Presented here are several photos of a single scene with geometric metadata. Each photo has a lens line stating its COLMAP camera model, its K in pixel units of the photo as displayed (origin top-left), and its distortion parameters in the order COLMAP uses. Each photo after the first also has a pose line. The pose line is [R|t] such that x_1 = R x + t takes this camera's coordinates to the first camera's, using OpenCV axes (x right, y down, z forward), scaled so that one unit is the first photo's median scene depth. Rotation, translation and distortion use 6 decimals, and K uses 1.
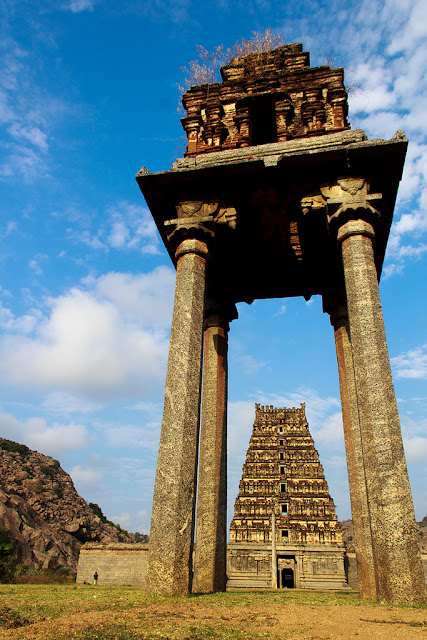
lens RADIAL K [[525.0, 0, 213.5], [0, 525.0, 320.0], [0, 0, 1]] dist [0.022874, -0.006050]
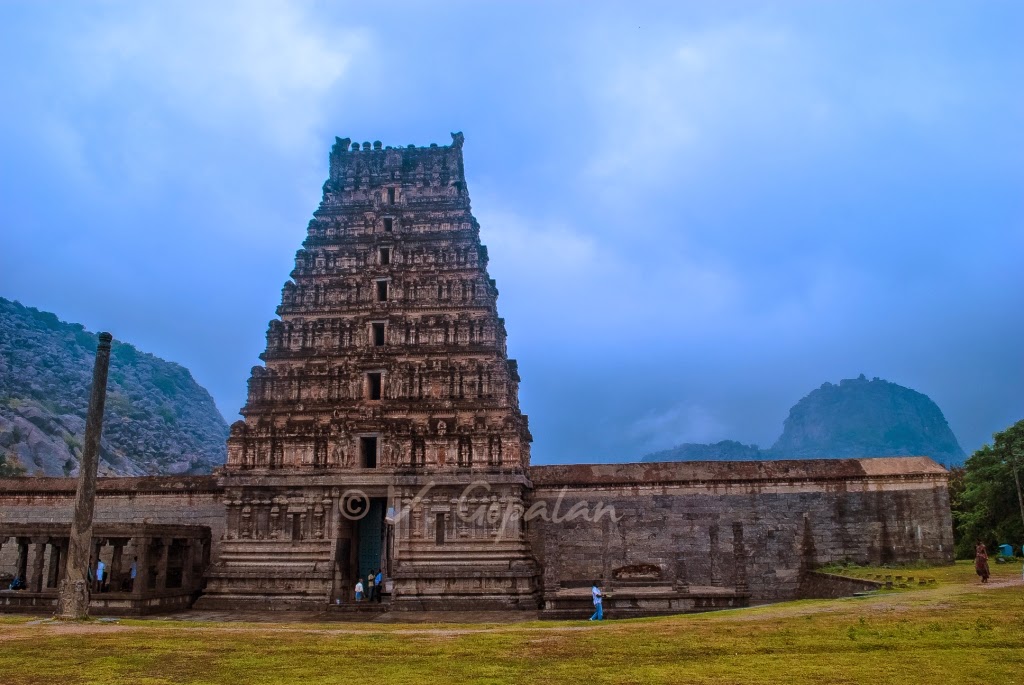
lens RADIAL K [[849.5, 0, 512.0], [0, 849.5, 342.5], [0, 0, 1]] dist [-0.086440, -0.003546]
pose [[0.997913, -0.021330, 0.060944, 0.195787], [0.006884, 0.973628, 0.228037, 0.193106], [-0.064200, -0.227142, 0.971743, 0.415775]]
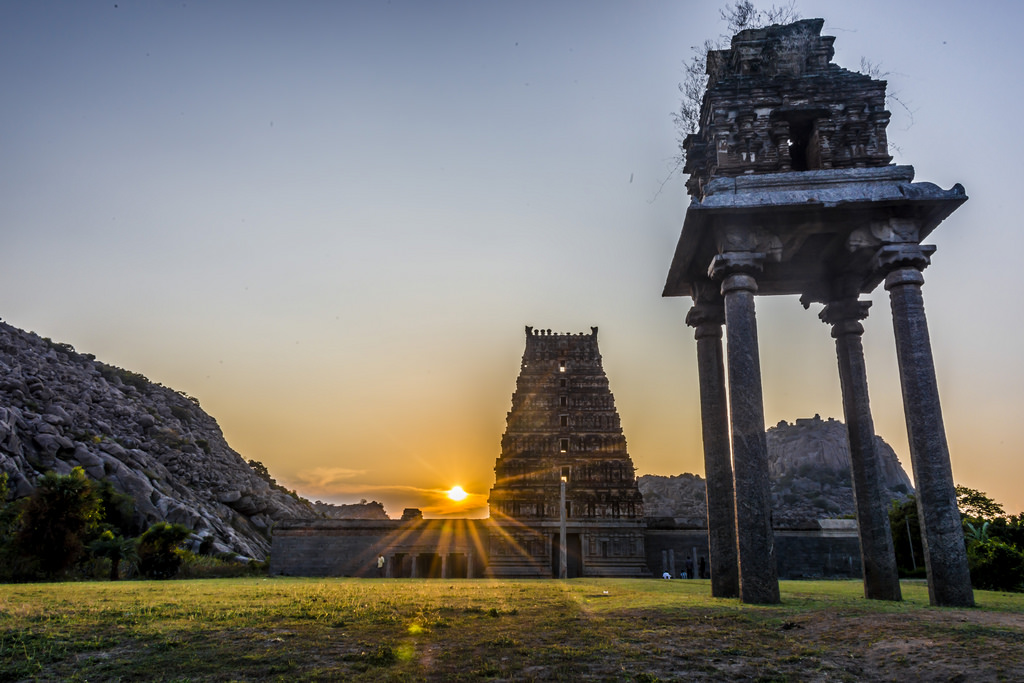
lens RADIAL K [[805.8, 0, 516.1], [0, 805.8, 333.5], [0, 0, 1]] dist [0.026606, -0.005700]
pose [[0.994828, 0.011516, 0.100917, -0.046280], [-0.029422, 0.983626, 0.177804, -0.022453], [-0.097217, -0.179853, 0.978878, -0.036668]]
